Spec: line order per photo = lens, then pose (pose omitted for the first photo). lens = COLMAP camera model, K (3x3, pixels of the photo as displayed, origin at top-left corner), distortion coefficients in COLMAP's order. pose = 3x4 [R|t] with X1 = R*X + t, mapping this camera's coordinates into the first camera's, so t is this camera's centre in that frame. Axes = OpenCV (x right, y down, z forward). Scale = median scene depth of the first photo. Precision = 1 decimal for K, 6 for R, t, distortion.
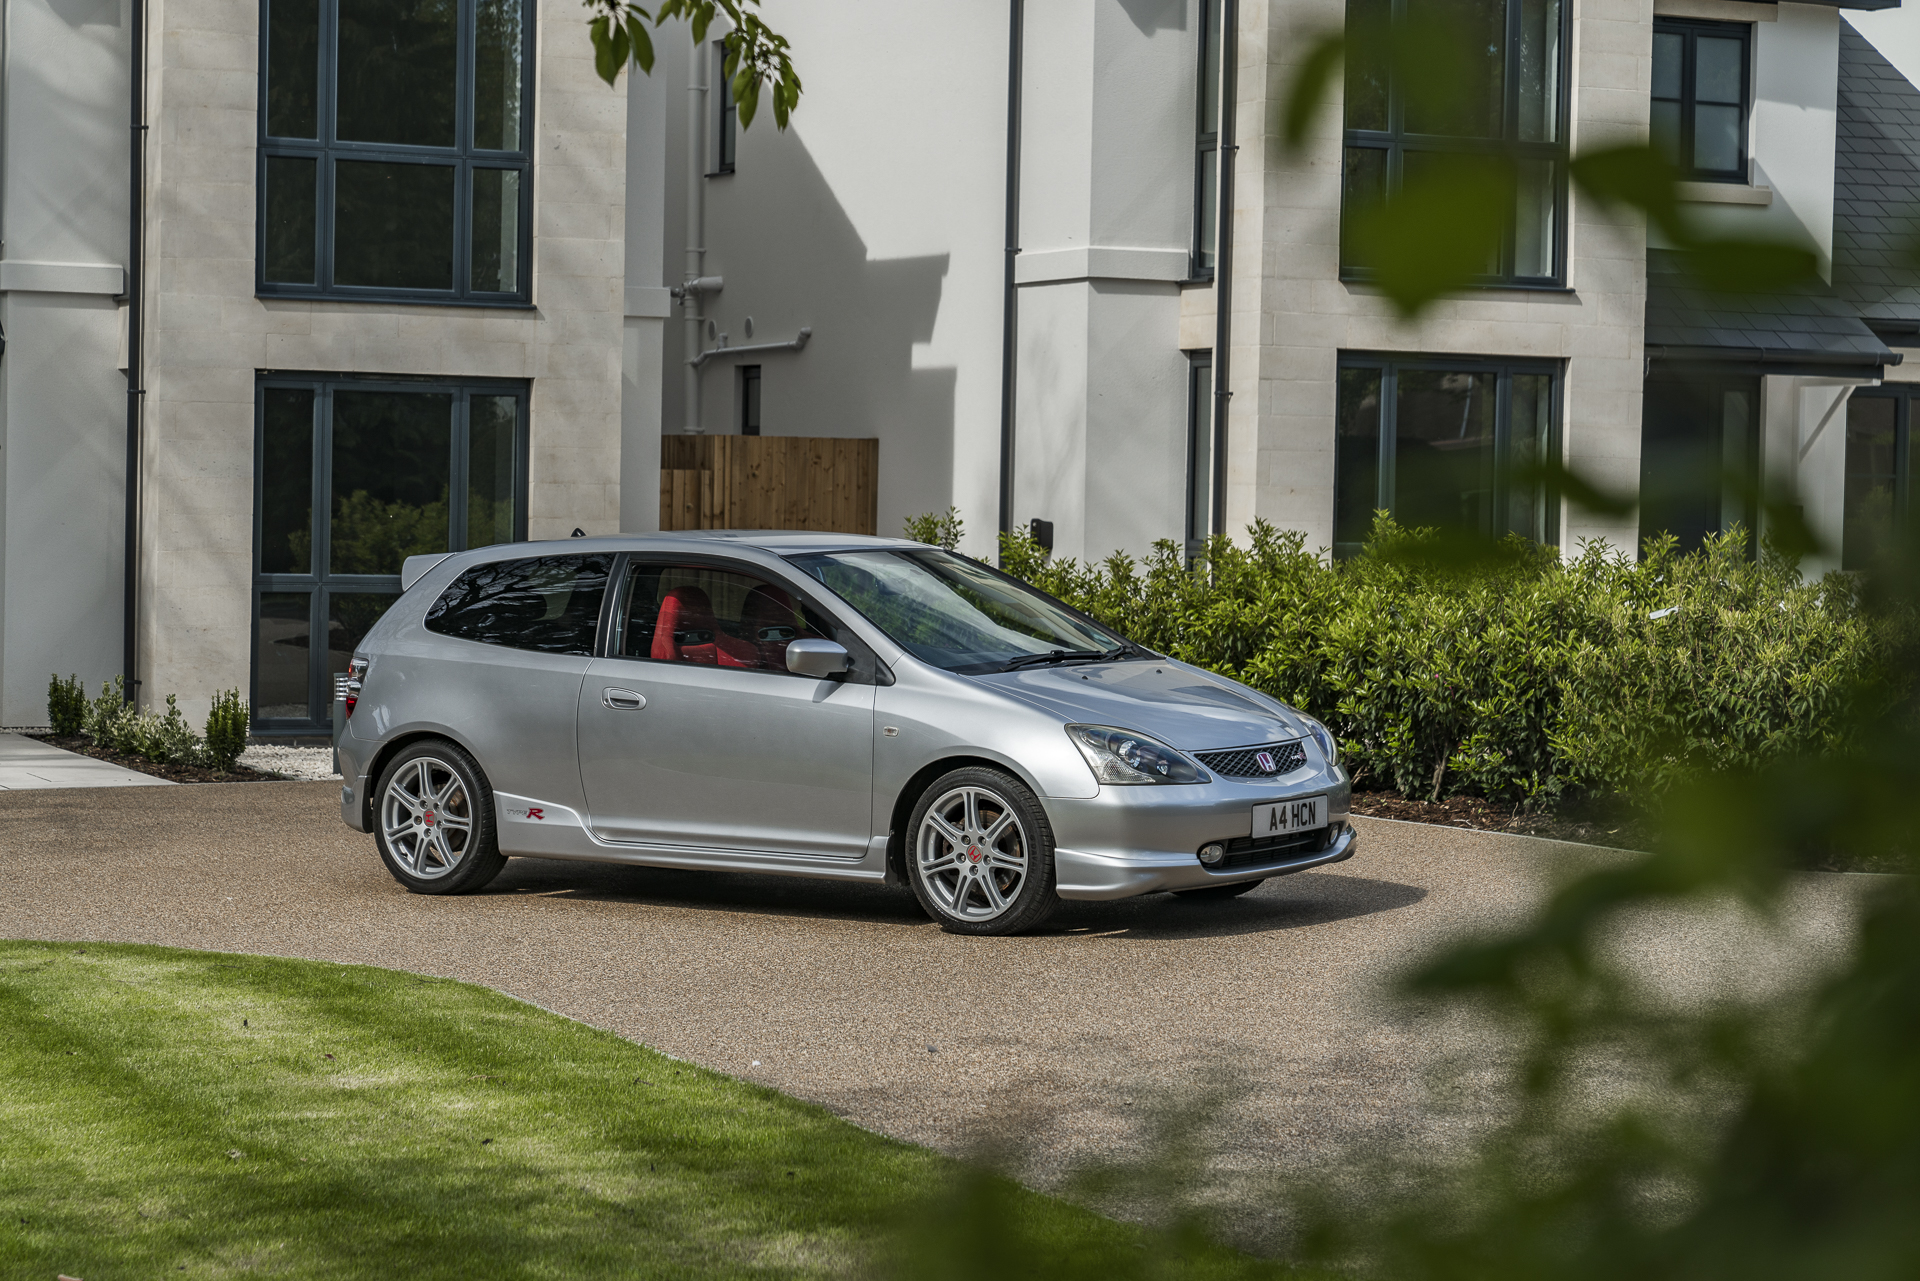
lens RADIAL K [[3726.9, 0, 951.4], [0, 3726.9, 638.8], [0, 0, 1]] dist [0.085226, 0.000000]
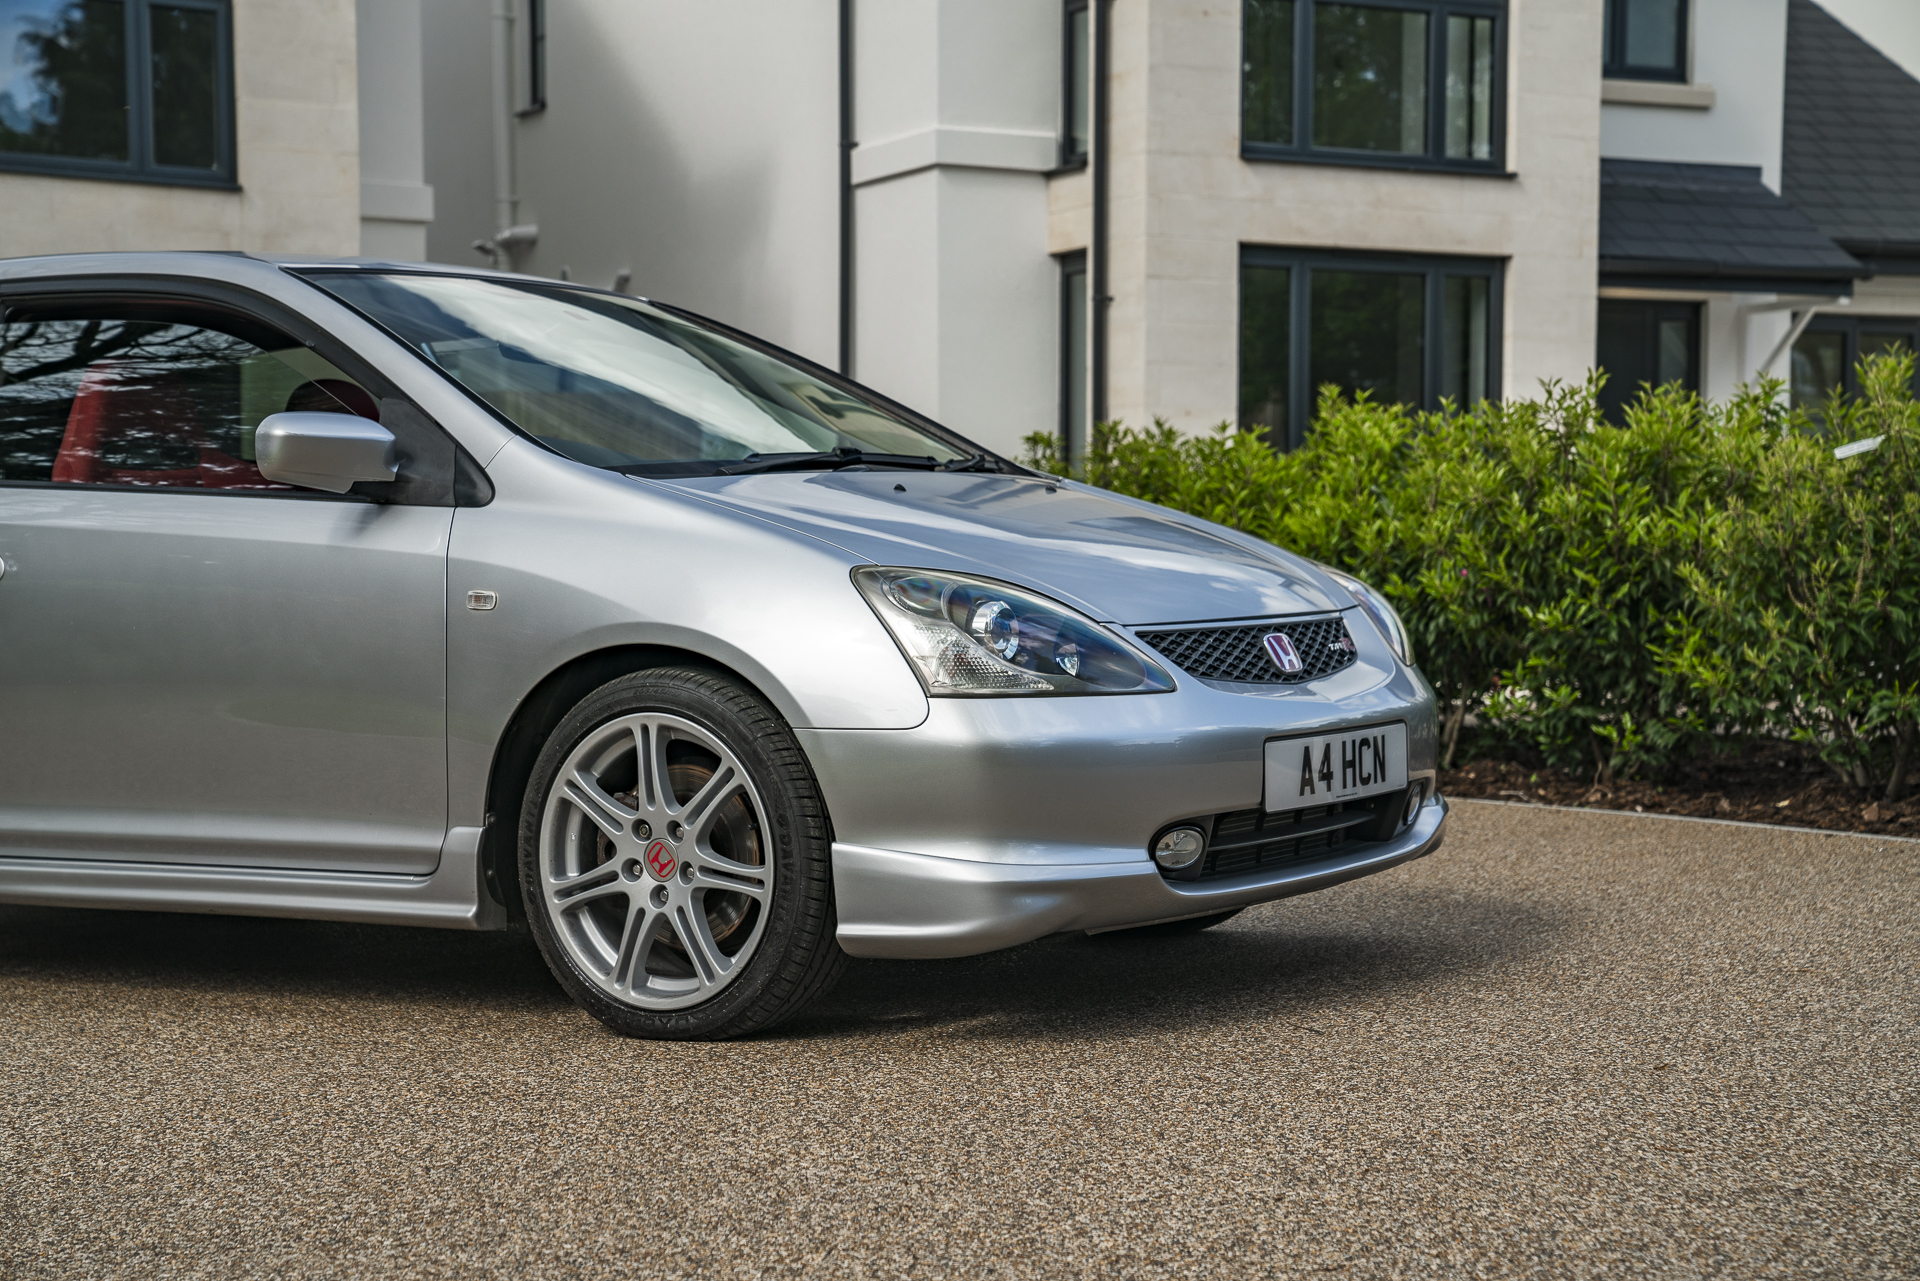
lens RADIAL K [[2864.2, 0, 978.9], [0, 2864.2, 633.3], [0, 0, 1]] dist [0.189653, 0.000000]
pose [[0.998974, -0.017700, 0.041683, 0.030073], [0.018562, 0.999620, -0.020399, 0.036740], [-0.041306, 0.021151, 0.998923, 0.626880]]
